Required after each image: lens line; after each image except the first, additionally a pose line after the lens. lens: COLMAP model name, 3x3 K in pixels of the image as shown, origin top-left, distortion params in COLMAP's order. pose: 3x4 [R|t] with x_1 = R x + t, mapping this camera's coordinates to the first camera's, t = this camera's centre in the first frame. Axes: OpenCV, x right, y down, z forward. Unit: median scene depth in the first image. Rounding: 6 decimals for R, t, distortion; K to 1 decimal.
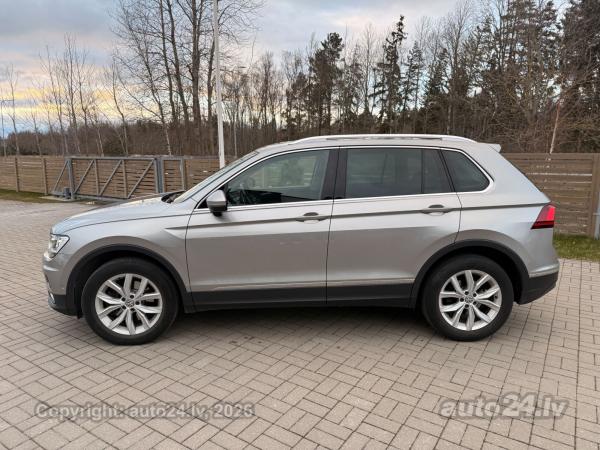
lens RADIAL K [[420.3, 0, 302.4], [0, 420.3, 223.6], [0, 0, 1]] dist [0.009560, -0.000966]
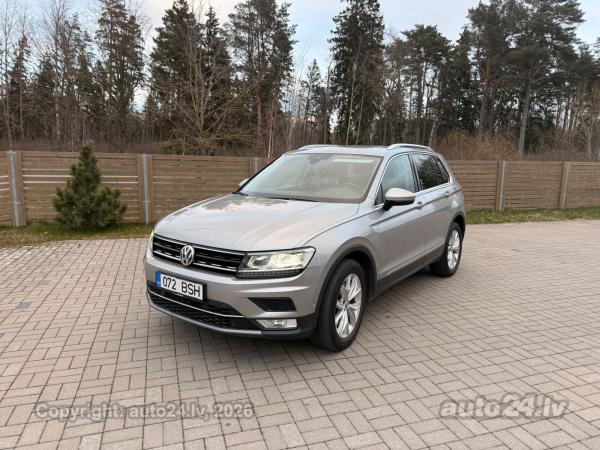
lens RADIAL K [[420.3, 0, 301.9], [0, 420.3, 226.0], [0, 0, 1]] dist [0.009560, -0.000966]
pose [[0.615353, -0.114428, 0.779902, -1.248119], [0.113950, 0.991928, 0.055628, -0.062434], [-0.779972, 0.054639, 0.623425, 0.467780]]
